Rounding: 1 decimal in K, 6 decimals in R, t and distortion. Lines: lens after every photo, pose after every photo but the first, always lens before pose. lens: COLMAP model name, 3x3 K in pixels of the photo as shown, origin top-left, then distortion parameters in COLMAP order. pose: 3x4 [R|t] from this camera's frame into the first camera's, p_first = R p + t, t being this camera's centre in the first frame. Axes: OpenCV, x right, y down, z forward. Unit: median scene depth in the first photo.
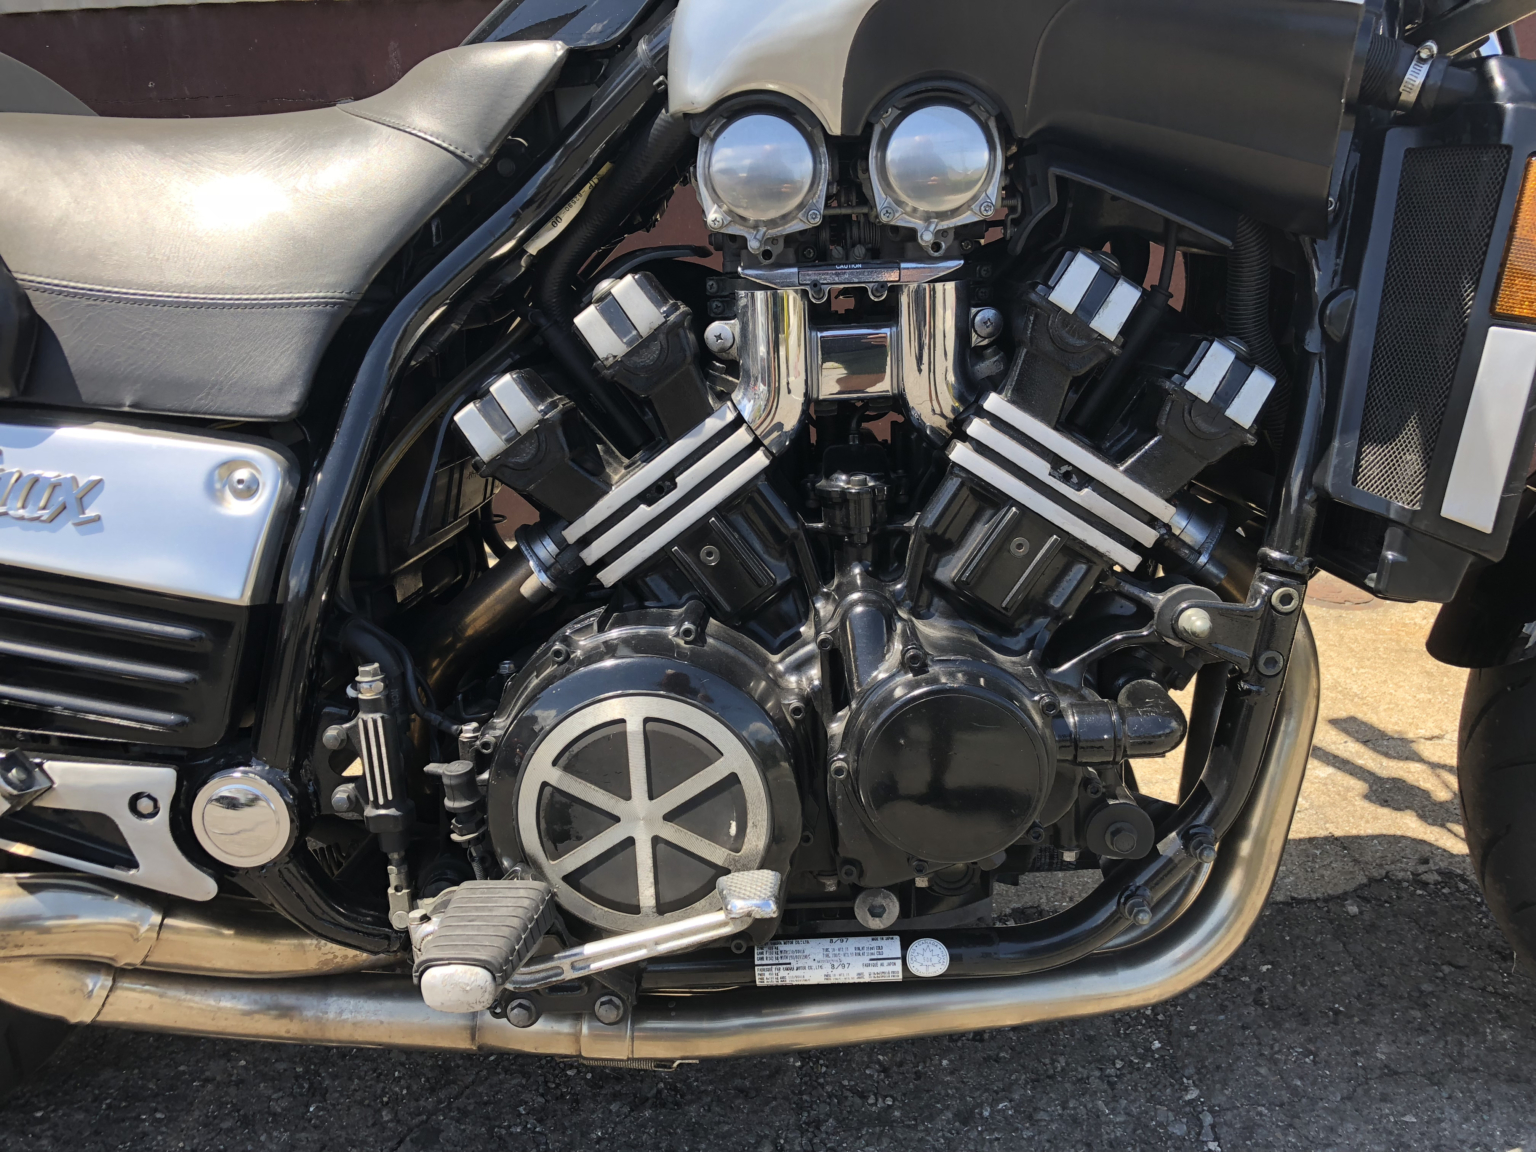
lens RADIAL K [[1247.8, 0, 731.9], [0, 1247.8, 572.5], [0, 0, 1]] dist [0.013747, 0.010856]
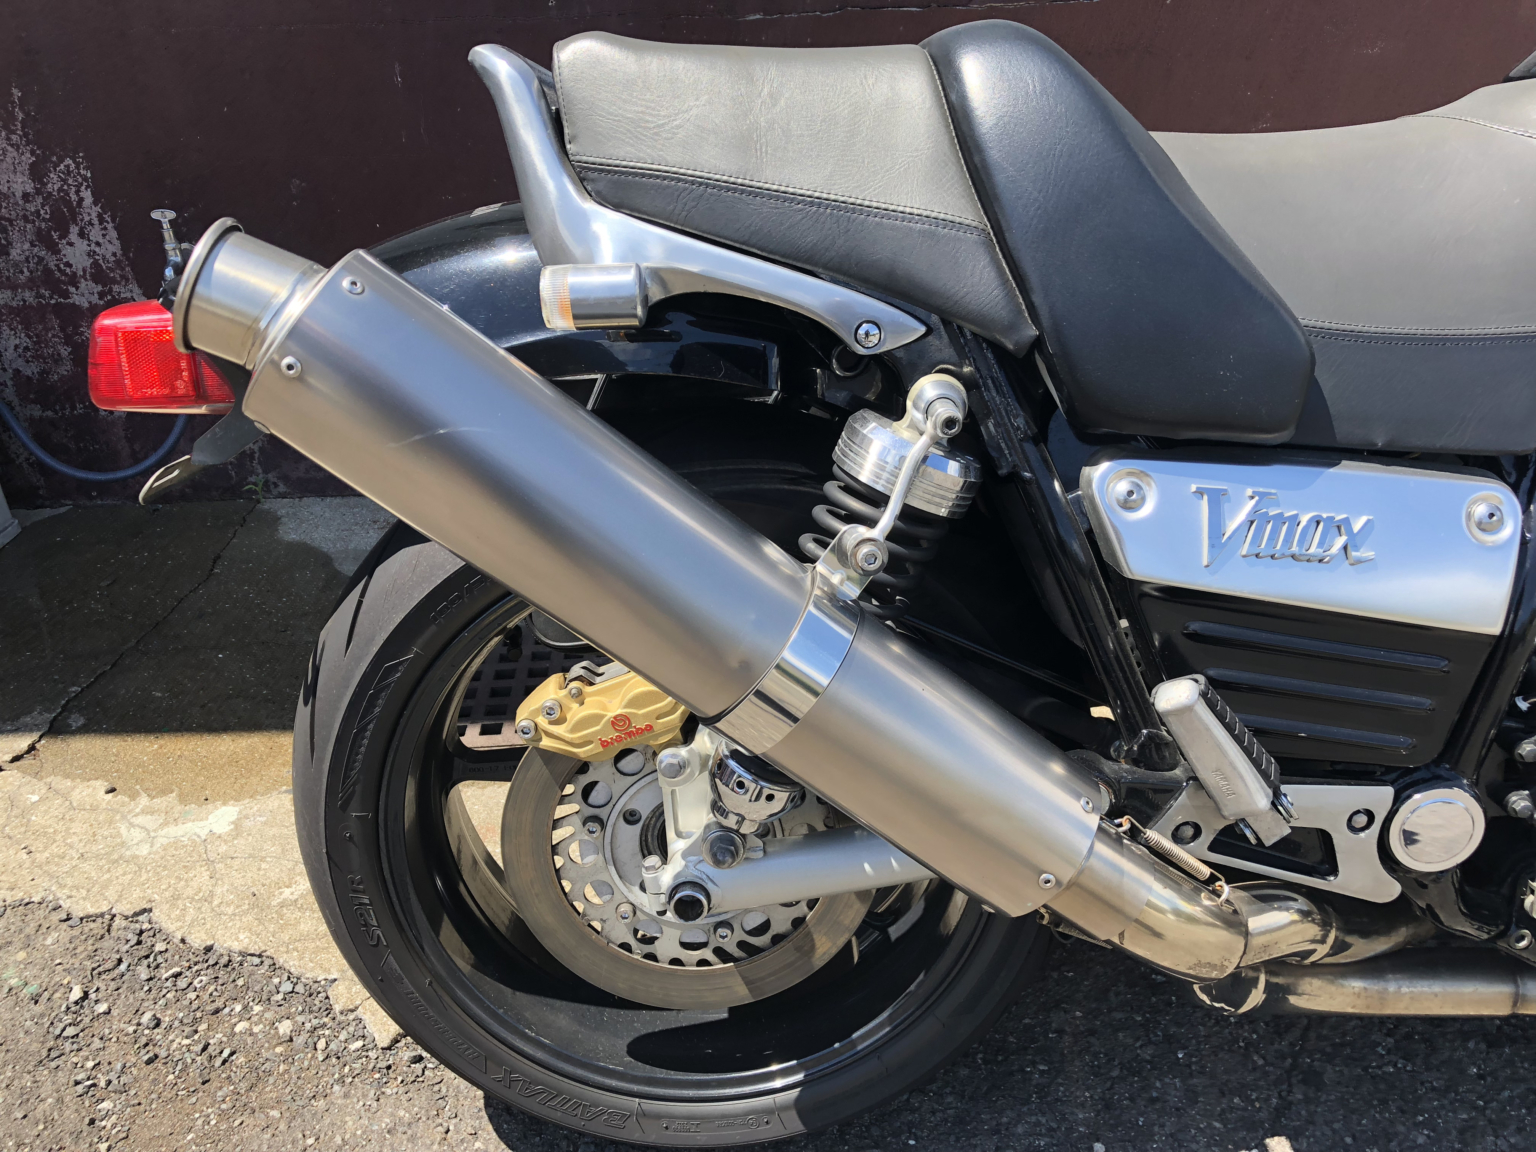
lens RADIAL K [[1264.6, 0, 768.0], [0, 1264.6, 576.0], [0, 0, 1]] dist [0.018185, 0.000044]
pose [[0.998023, -0.029410, 0.055542, -1.016293], [0.023524, 0.994321, 0.103792, -0.141412], [-0.058279, -0.102280, 0.993047, -0.013613]]
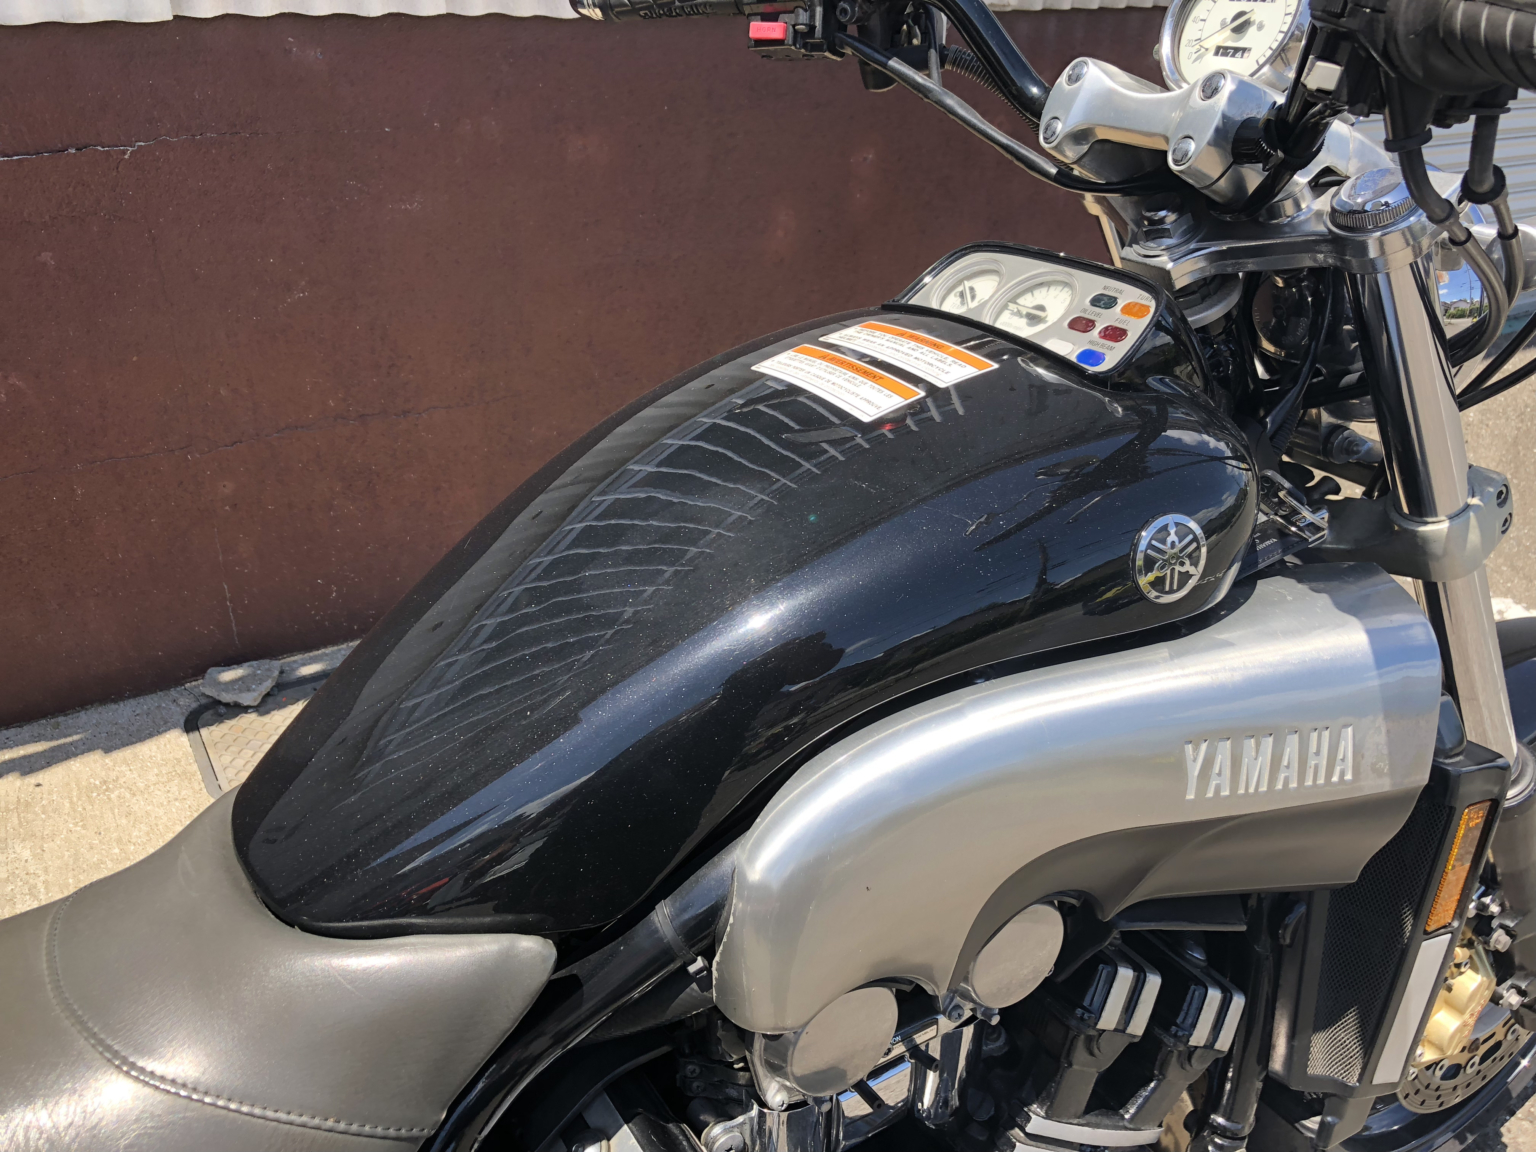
lens RADIAL K [[1292.8, 0, 768.0], [0, 1292.8, 576.0], [0, 0, 1]] dist [0.000588, 0.002919]
pose [[0.831171, -0.207384, 0.515893, -0.357248], [0.105514, 0.969809, 0.219856, -0.742132], [-0.545913, -0.128303, 0.827960, 0.363199]]
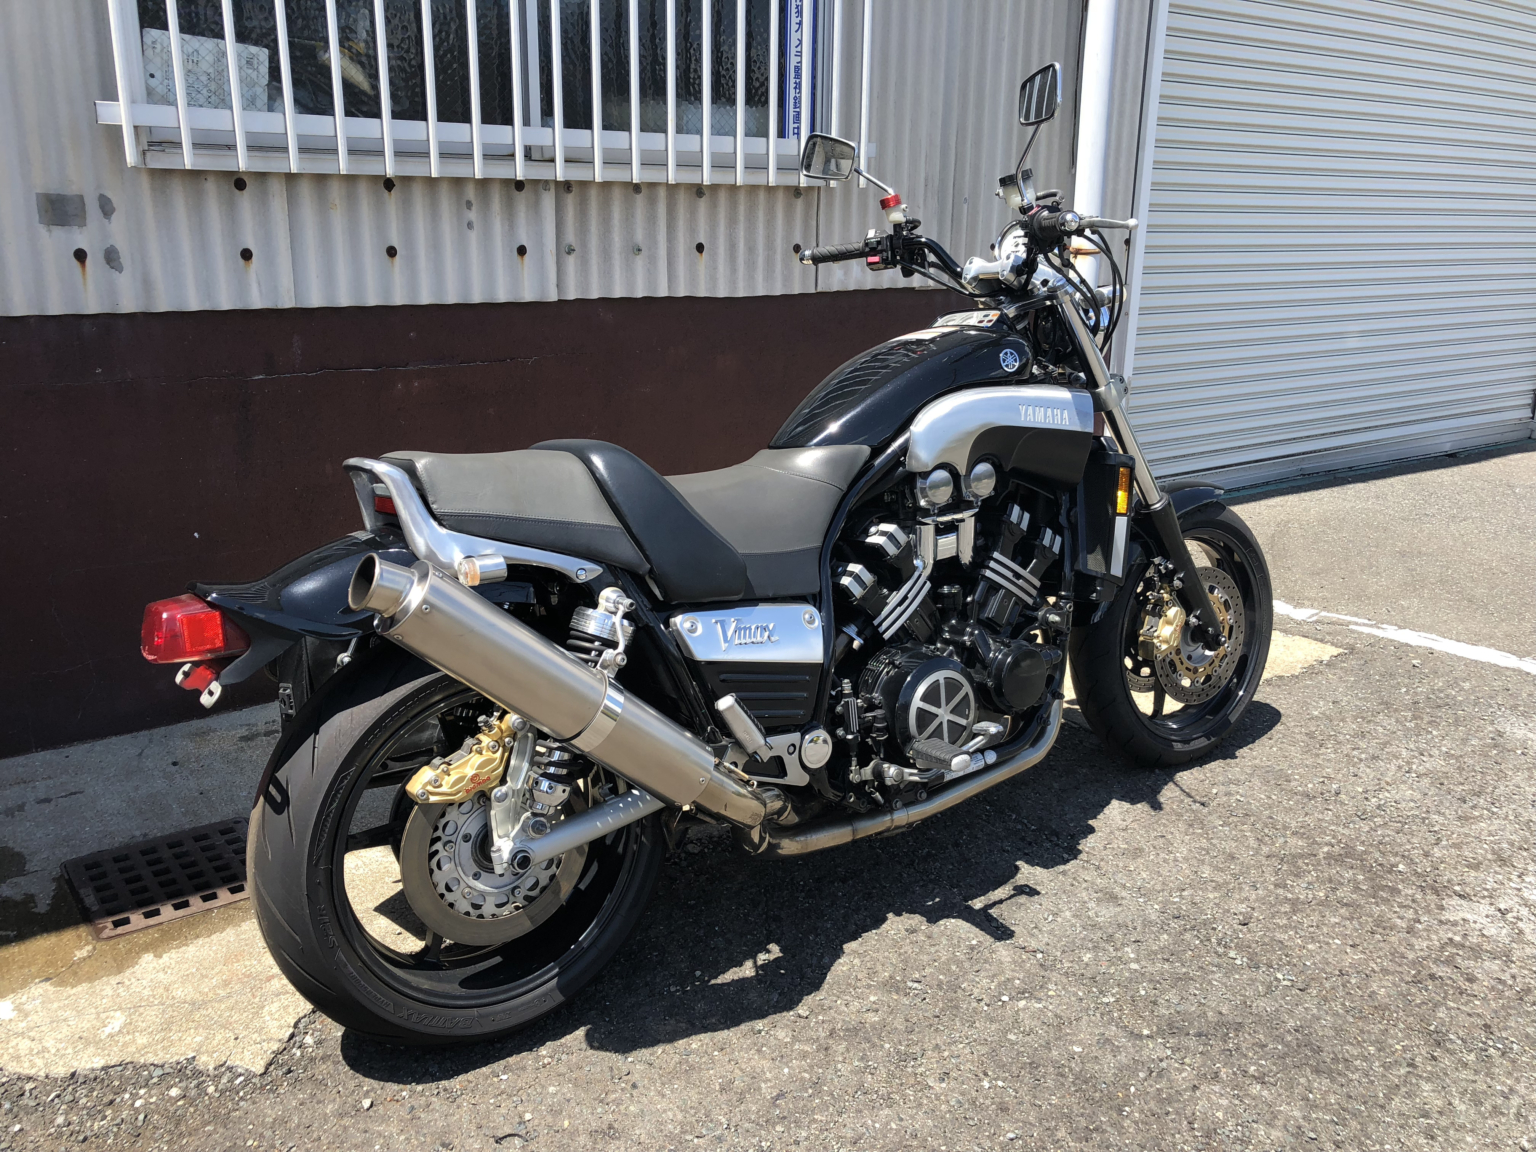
lens RADIAL K [[1239.8, 0, 746.2], [0, 1239.8, 567.4], [0, 0, 1]] dist [0.004094, 0.033694]
pose [[0.802313, -0.121023, 0.584507, -1.955555], [0.169073, 0.985203, -0.028087, -0.123290], [-0.572459, 0.121358, 0.810903, -1.023892]]
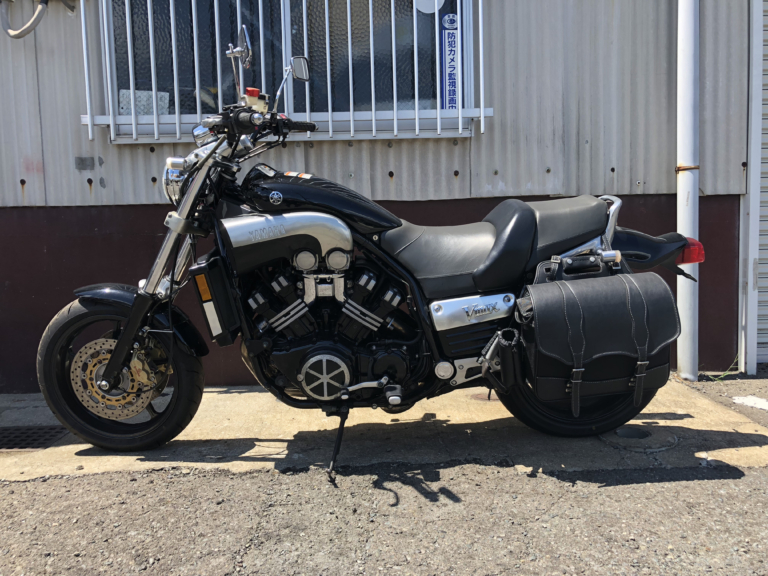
lens RADIAL K [[623.9, 0, 366.0], [0, 623.9, 286.3], [0, 0, 1]] dist [0.013747, 0.010856]
pose [[0.999096, 0.013411, 0.040340, 0.355820], [-0.001684, 0.960682, -0.277647, 0.447228], [-0.042477, 0.277328, 0.959836, -1.186058]]
